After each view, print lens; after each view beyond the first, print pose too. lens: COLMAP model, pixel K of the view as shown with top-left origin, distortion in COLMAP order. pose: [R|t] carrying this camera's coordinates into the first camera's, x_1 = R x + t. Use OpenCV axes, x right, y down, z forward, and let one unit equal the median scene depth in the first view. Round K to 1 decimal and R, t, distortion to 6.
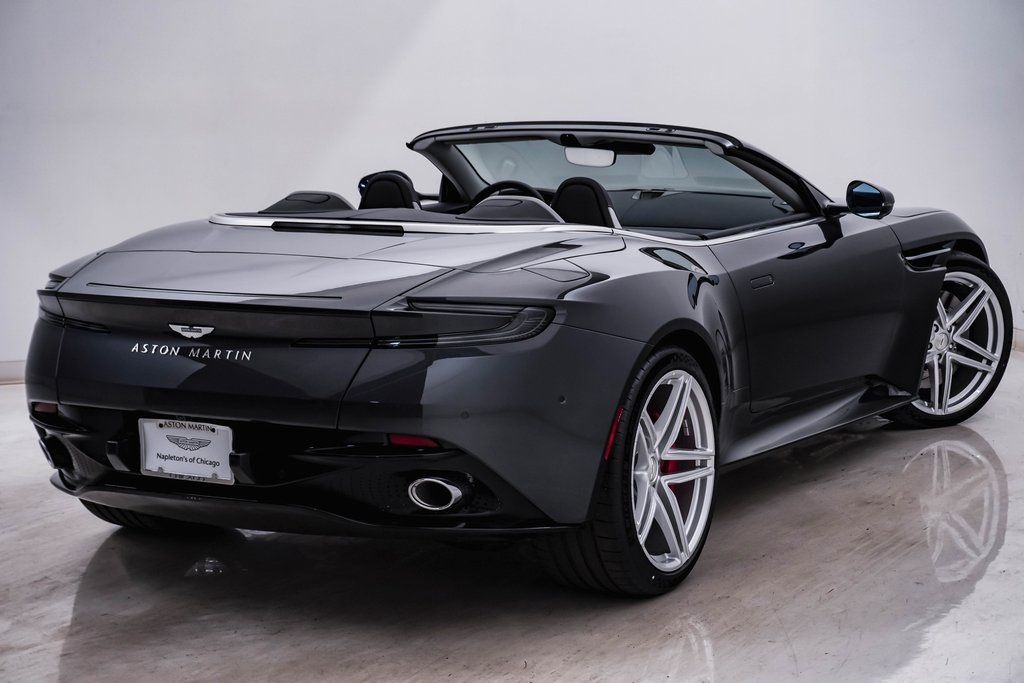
lens RADIAL K [[2182.4, 0, 508.5], [0, 2182.4, 347.6], [0, 0, 1]] dist [0.017725, 0.000000]
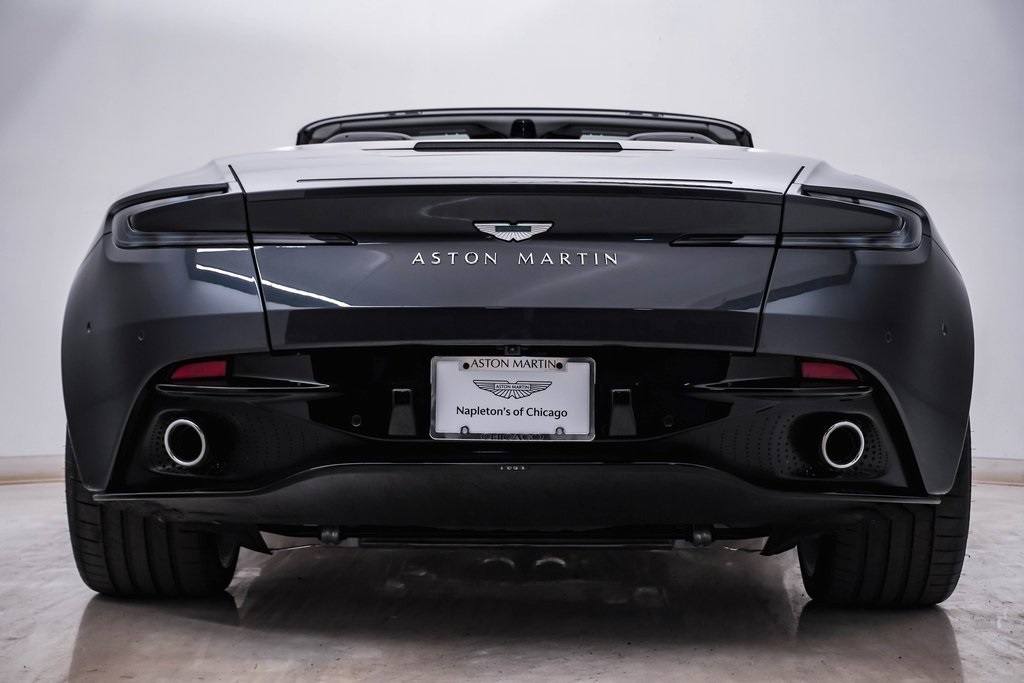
lens RADIAL K [[2182.4, 0, 519.4], [0, 2182.4, 347.9], [0, 0, 1]] dist [0.017725, 0.000000]
pose [[0.881737, 0.012319, 0.471580, -0.461213], [0.052160, 0.990983, -0.123414, 0.114033], [-0.468848, 0.133417, 0.873144, 0.368885]]
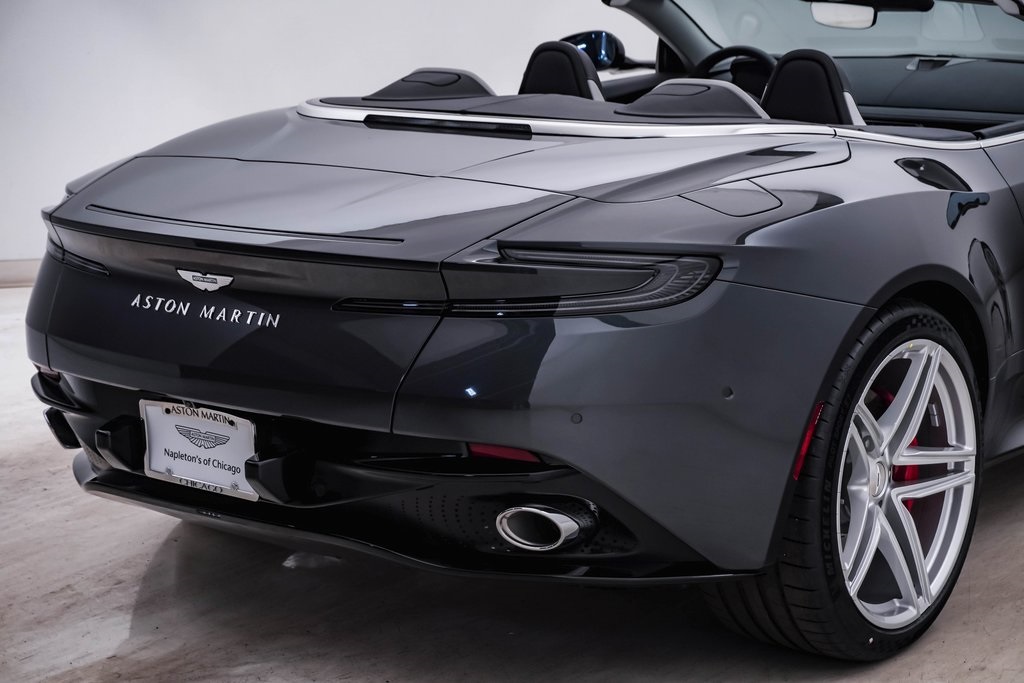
lens RADIAL K [[2182.4, 0, 508.4], [0, 2182.4, 349.8], [0, 0, 1]] dist [0.017725, 0.000000]
pose [[0.985842, 0.024033, -0.165945, 0.066400], [-0.010836, 0.996738, 0.079978, -0.041286], [0.167325, -0.077047, 0.982887, 0.310082]]
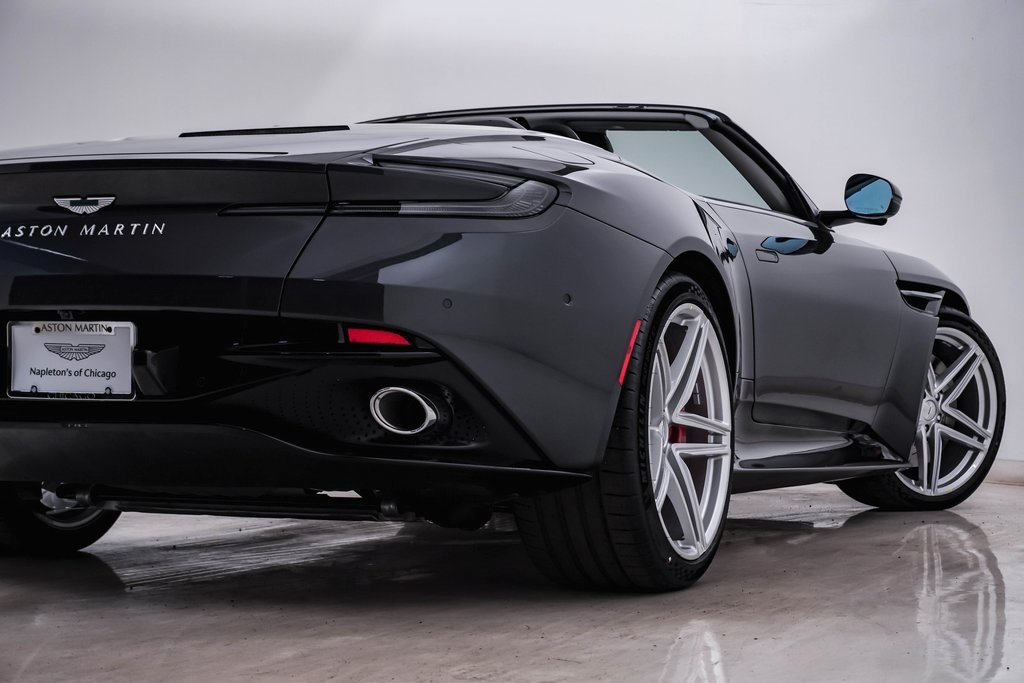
lens RADIAL K [[2182.4, 0, 509.7], [0, 2182.4, 333.4], [0, 0, 1]] dist [0.017725, 0.000000]
pose [[0.995941, 0.021915, 0.087303, -0.060418], [-0.007592, 0.986905, -0.161125, 0.153264], [-0.089691, 0.159808, 0.983065, 0.233564]]
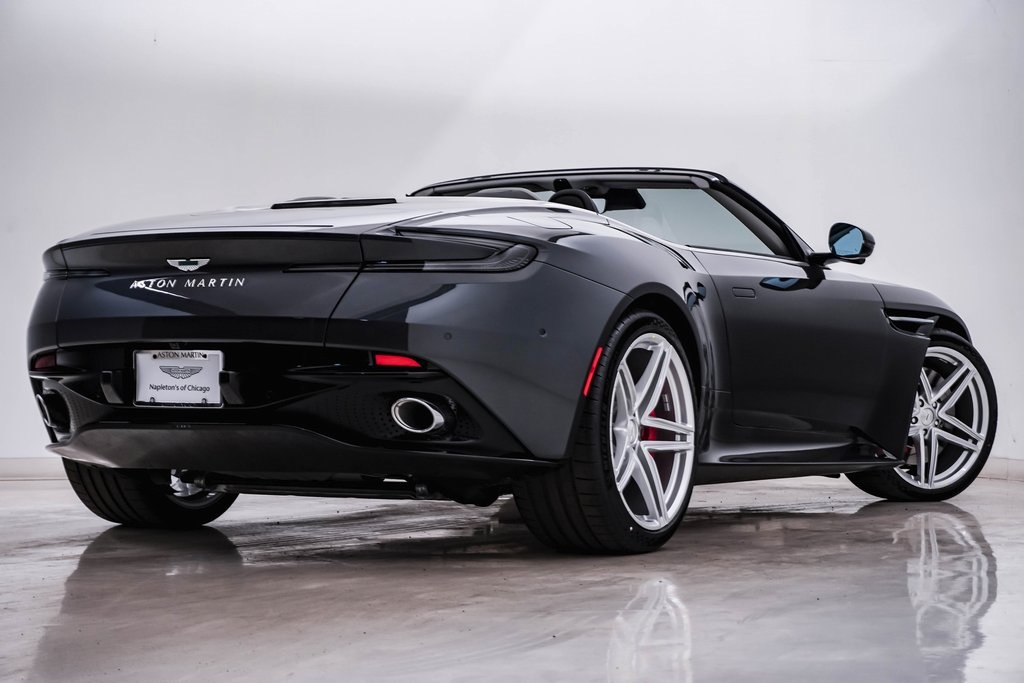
lens RADIAL K [[2182.4, 0, 504.9], [0, 2182.4, 342.7], [0, 0, 1]] dist [0.017725, 0.000000]
pose [[0.999767, 0.018114, -0.011702, 0.017952], [-0.019757, 0.986878, -0.160254, 0.186225], [0.008646, 0.160448, 0.987006, -0.019439]]
